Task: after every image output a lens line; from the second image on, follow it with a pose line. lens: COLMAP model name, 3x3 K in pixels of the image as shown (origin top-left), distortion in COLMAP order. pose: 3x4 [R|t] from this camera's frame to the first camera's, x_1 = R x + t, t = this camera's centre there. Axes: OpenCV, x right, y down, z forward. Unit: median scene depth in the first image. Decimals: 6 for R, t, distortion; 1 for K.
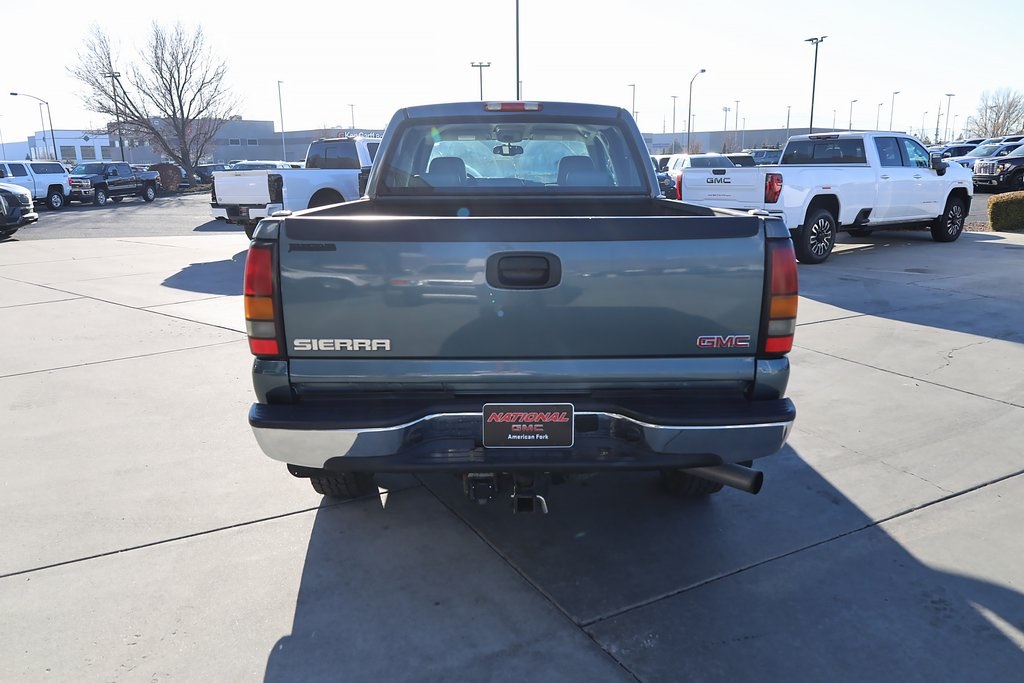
lens RADIAL K [[737.7, 0, 512.0], [0, 737.7, 341.5], [0, 0, 1]] dist [-0.006225, -0.002565]
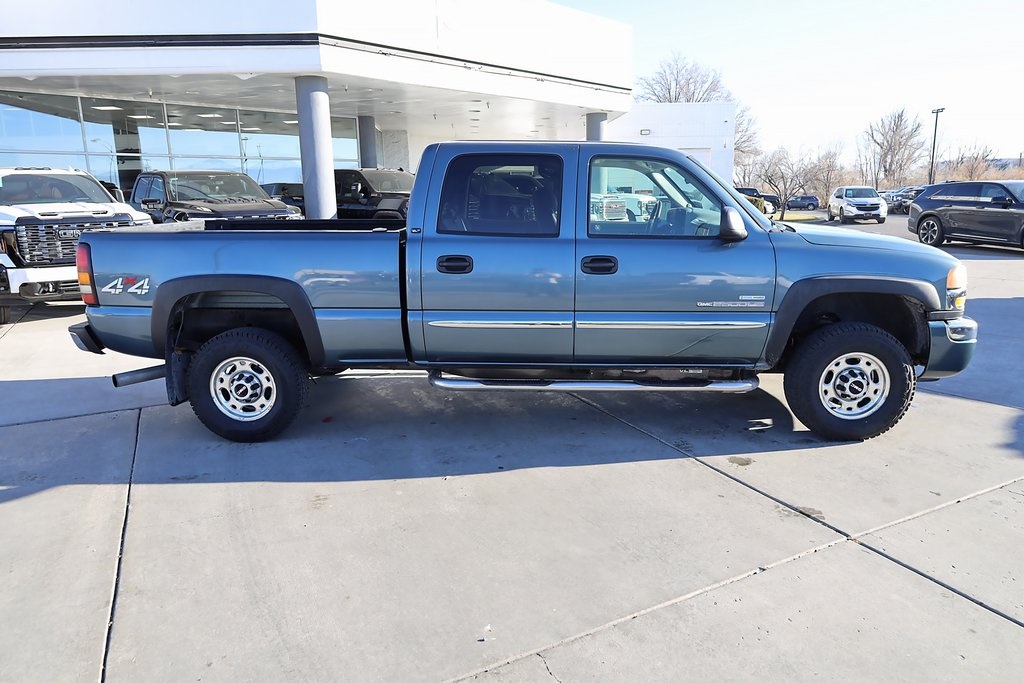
lens RADIAL K [[696.0, 0, 521.3], [0, 696.0, 342.7], [0, 0, 1]] dist [-0.011329, 0.005264]
pose [[-0.043230, 0.215371, -0.975575, 1.189400], [-0.217567, 0.951023, 0.219591, -0.299118], [0.975088, 0.221746, 0.005745, 1.200073]]
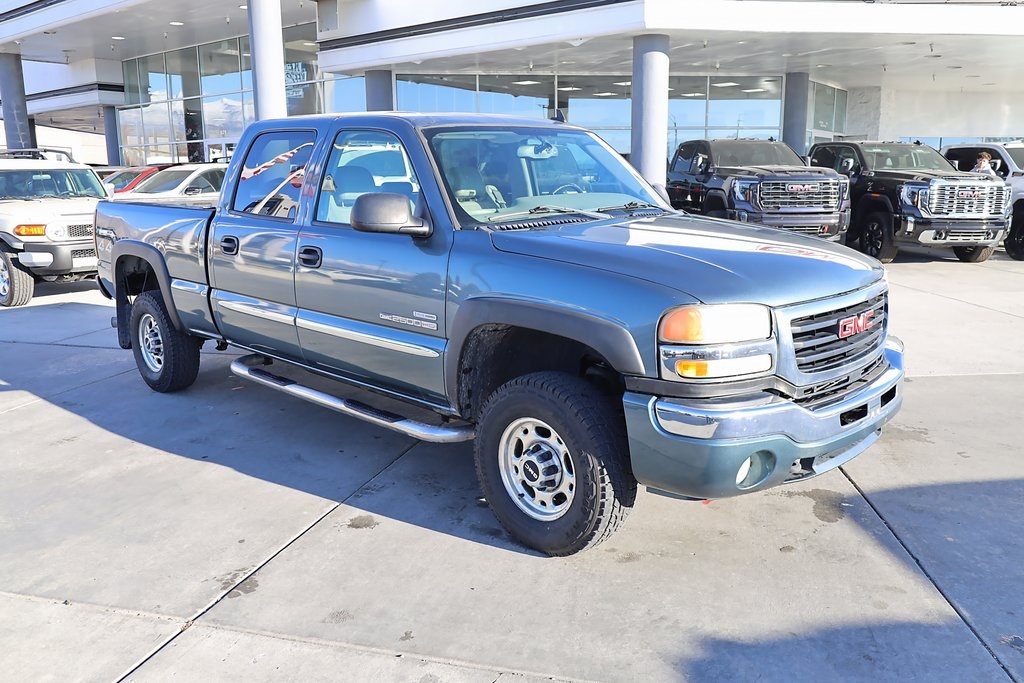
lens RADIAL K [[827.5, 0, 512.0], [0, 827.5, 341.5], [0, 0, 1]] dist [-0.011370, -0.004663]
pose [[-0.702892, 0.151012, -0.695082, 0.756150], [-0.155794, 0.920791, 0.357593, -0.510674], [0.694026, 0.359639, -0.623689, 2.106143]]
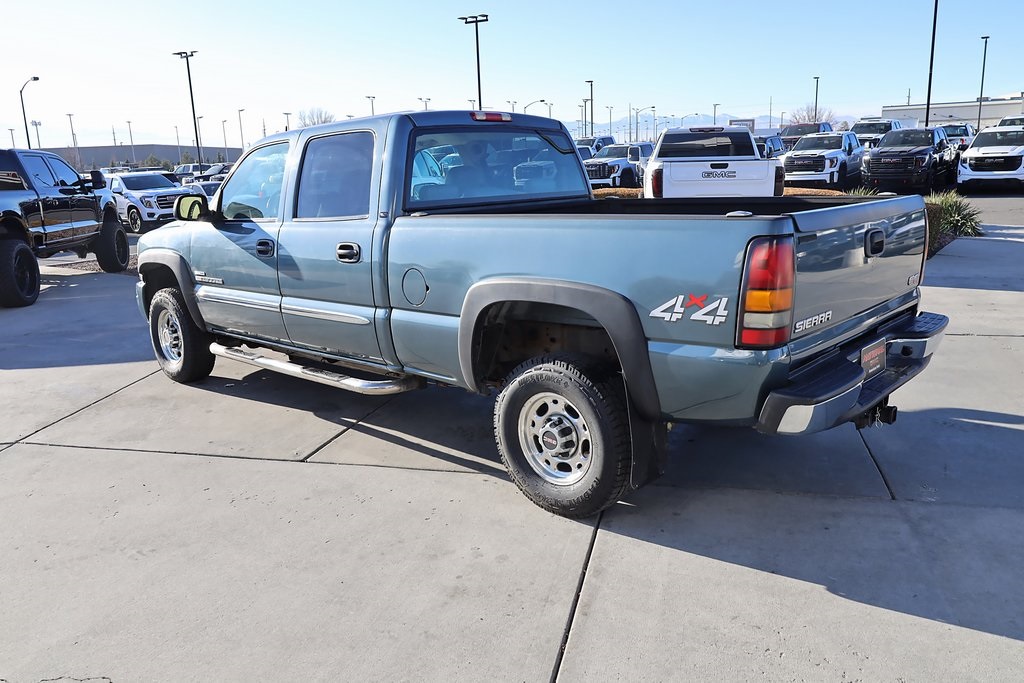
lens RADIAL K [[766.7, 0, 513.3], [0, 766.7, 345.4], [0, 0, 1]] dist [-0.016353, 0.000468]
pose [[0.689946, -0.181049, 0.700854, -0.773800], [0.198627, 0.978404, 0.057212, -0.066913], [-0.696076, 0.099735, 0.711007, 0.267030]]
